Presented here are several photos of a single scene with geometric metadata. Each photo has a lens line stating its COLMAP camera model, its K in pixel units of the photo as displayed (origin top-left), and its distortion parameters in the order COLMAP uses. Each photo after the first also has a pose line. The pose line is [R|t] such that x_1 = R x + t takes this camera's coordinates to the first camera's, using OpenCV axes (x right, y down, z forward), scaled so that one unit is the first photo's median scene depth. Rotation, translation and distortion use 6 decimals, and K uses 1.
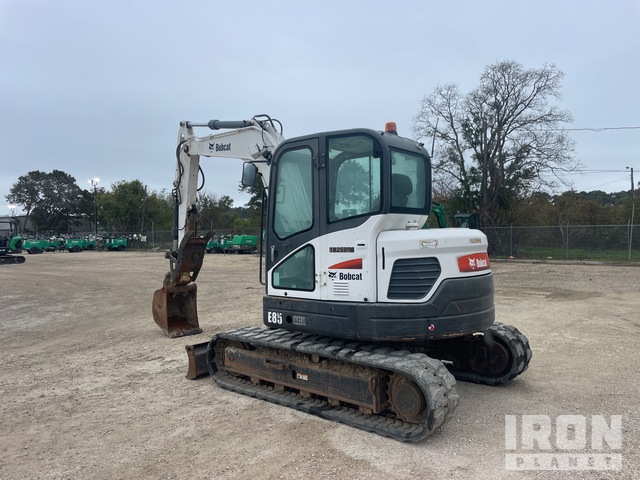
lens RADIAL K [[482.9, 0, 320.0], [0, 482.9, 240.0], [0, 0, 1]] dist [0.020677, -0.004129]
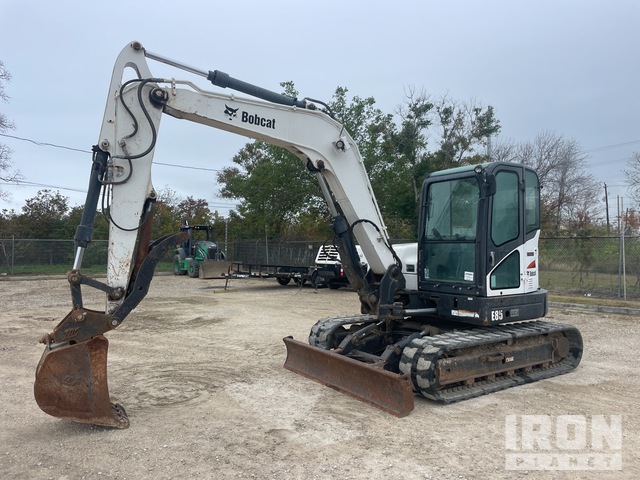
lens RADIAL K [[482.9, 0, 320.0], [0, 482.9, 240.0], [0, 0, 1]] dist [0.020677, -0.004129]
pose [[0.290654, 0.025020, 0.956501, -1.287725], [0.005035, 0.999604, -0.027678, 0.013280], [-0.956815, 0.012861, 0.290413, 1.046266]]
